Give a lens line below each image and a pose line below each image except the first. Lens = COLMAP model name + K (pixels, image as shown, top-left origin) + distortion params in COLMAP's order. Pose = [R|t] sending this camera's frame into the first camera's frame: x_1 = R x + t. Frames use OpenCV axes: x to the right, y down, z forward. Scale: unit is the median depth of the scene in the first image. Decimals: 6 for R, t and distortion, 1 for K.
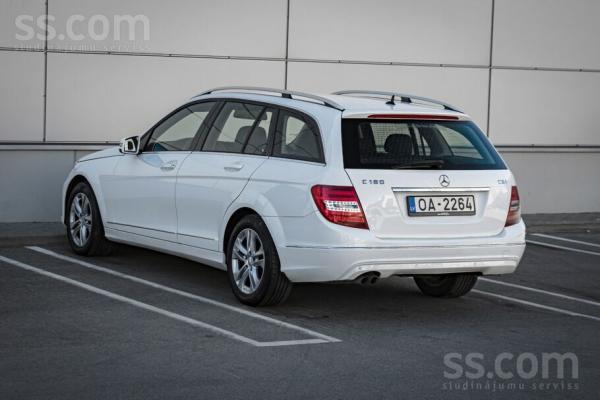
lens RADIAL K [[1626.7, 0, 298.1], [0, 1626.7, 200.0], [0, 0, 1]] dist [0.196973, 0.000000]
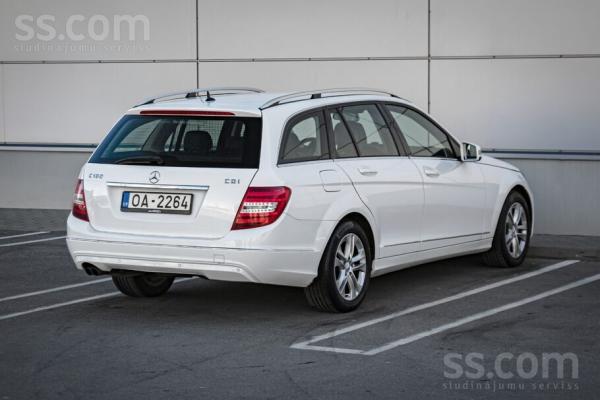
lens RADIAL K [[1626.7, 0, 298.2], [0, 1626.7, 199.2], [0, 0, 1]] dist [0.196973, 0.000000]
pose [[0.482300, 0.028916, -0.875529, 0.981819], [-0.050117, 0.998729, 0.005377, -0.008170], [0.874571, 0.041286, 0.483136, 0.600090]]
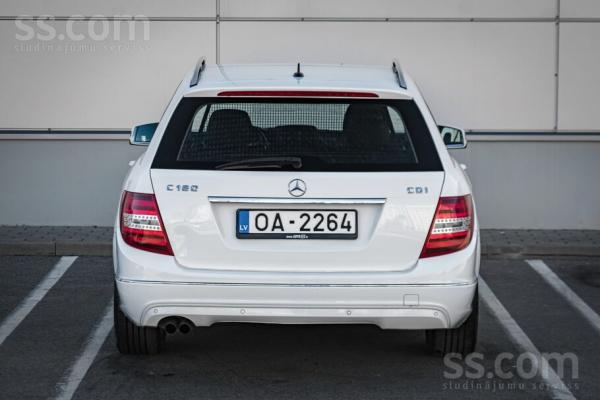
lens RADIAL K [[1626.7, 0, 301.7], [0, 1626.7, 198.4], [0, 0, 1]] dist [0.196973, 0.000000]
pose [[0.853779, 0.019879, -0.520255, 0.441495], [-0.017062, 0.999802, 0.010202, -0.014227], [0.520355, 0.000166, 0.853950, 0.419657]]
